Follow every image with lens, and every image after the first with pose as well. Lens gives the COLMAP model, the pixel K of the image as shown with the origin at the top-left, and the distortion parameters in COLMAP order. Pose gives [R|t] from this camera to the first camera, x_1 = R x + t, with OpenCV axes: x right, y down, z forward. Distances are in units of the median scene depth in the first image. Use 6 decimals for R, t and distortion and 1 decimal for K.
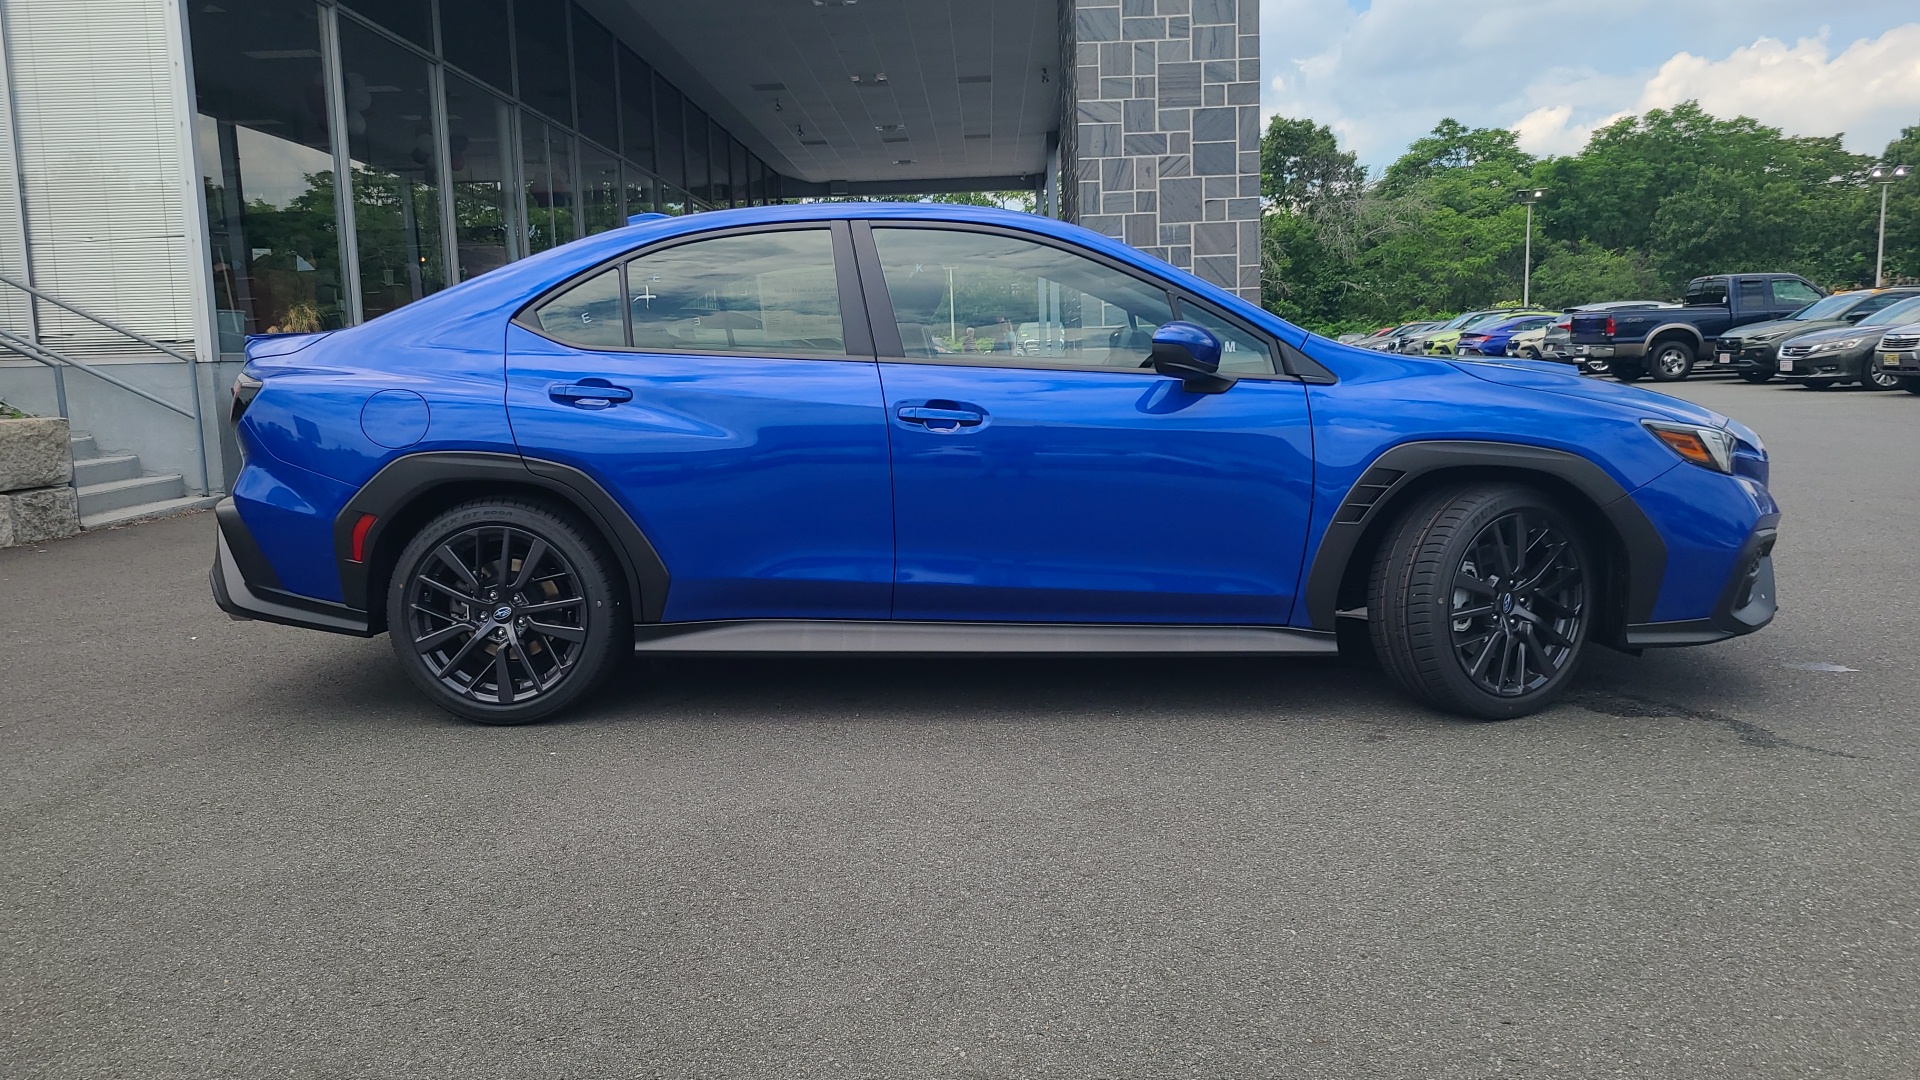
lens RADIAL K [[1458.9, 0, 942.3], [0, 1458.9, 534.7], [0, 0, 1]] dist [0.031763, -0.006706]
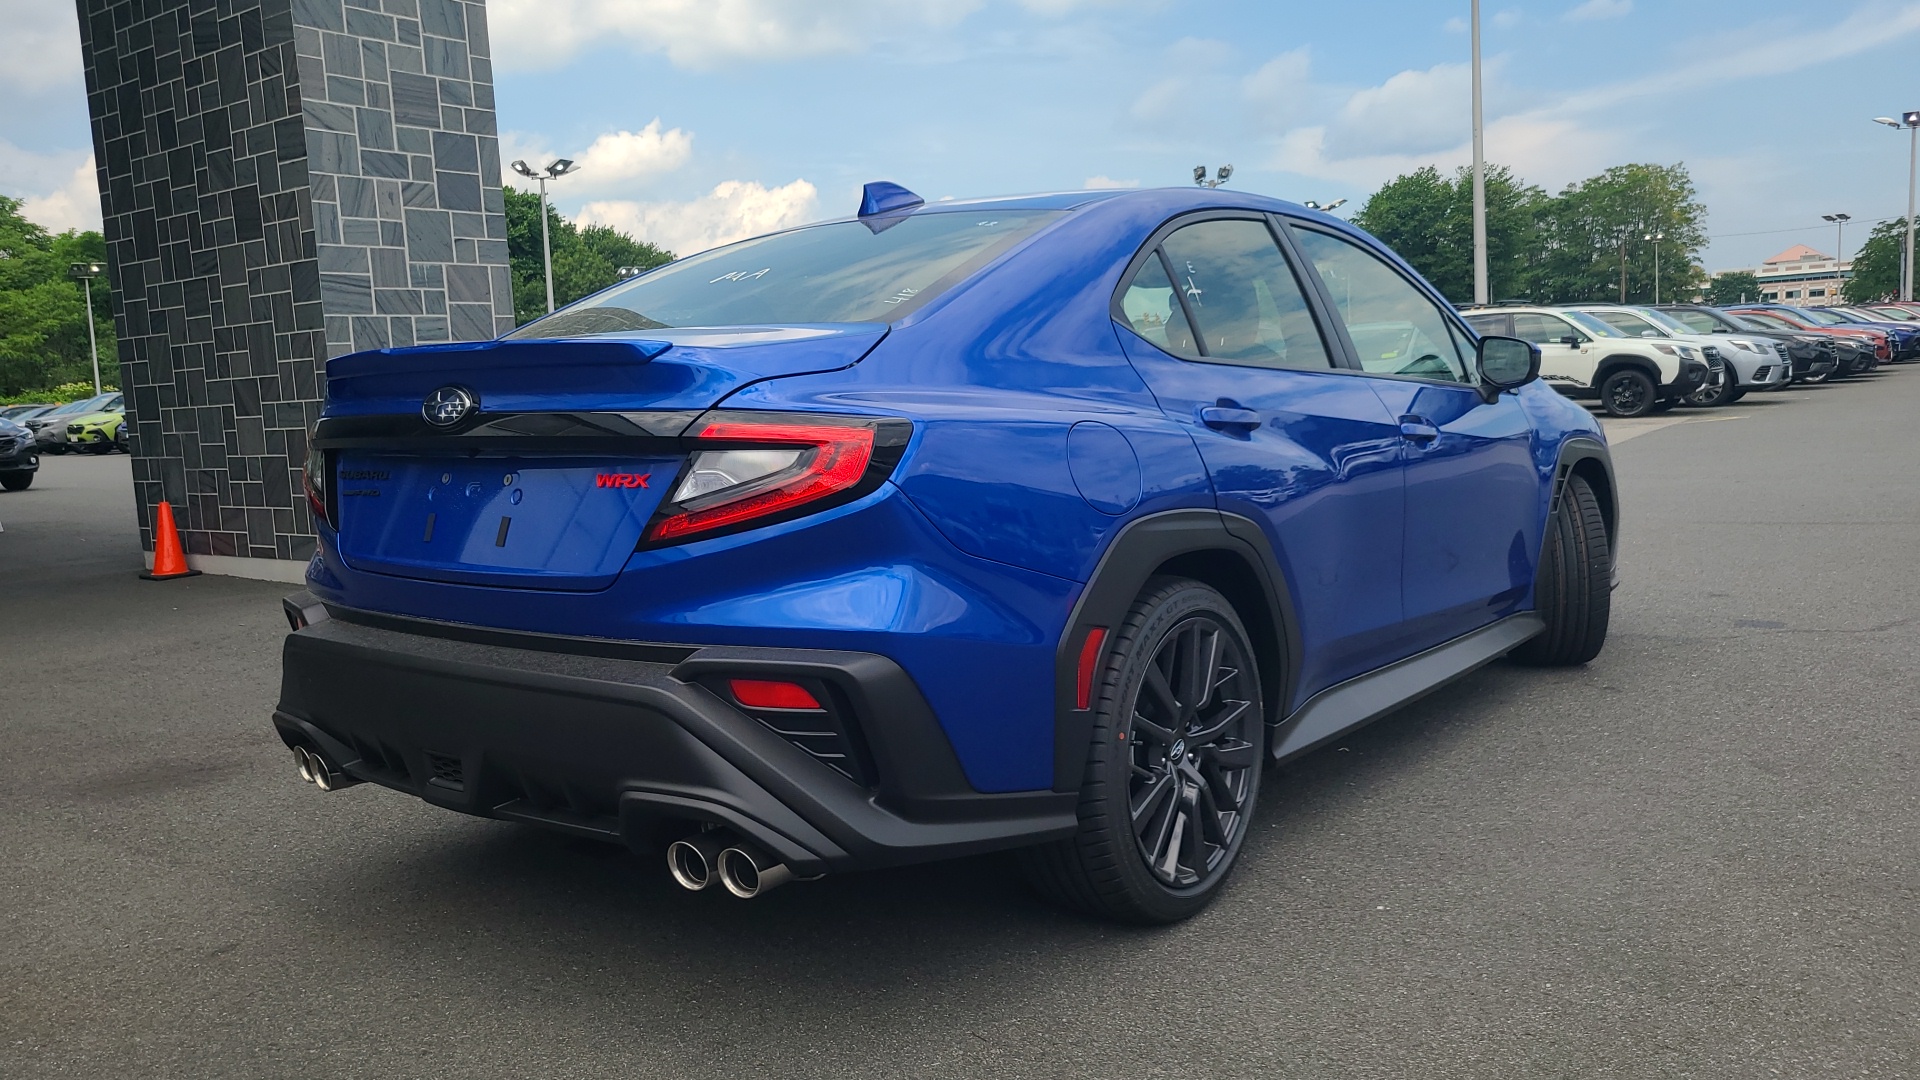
lens RADIAL K [[1458.9, 0, 942.3], [0, 1458.9, 534.7], [0, 0, 1]] dist [0.031763, -0.006706]
pose [[0.563131, -0.084879, 0.821997, -0.381519], [0.133651, 0.990970, 0.010766, -0.027326], [-0.815488, 0.103798, 0.569390, 0.295147]]
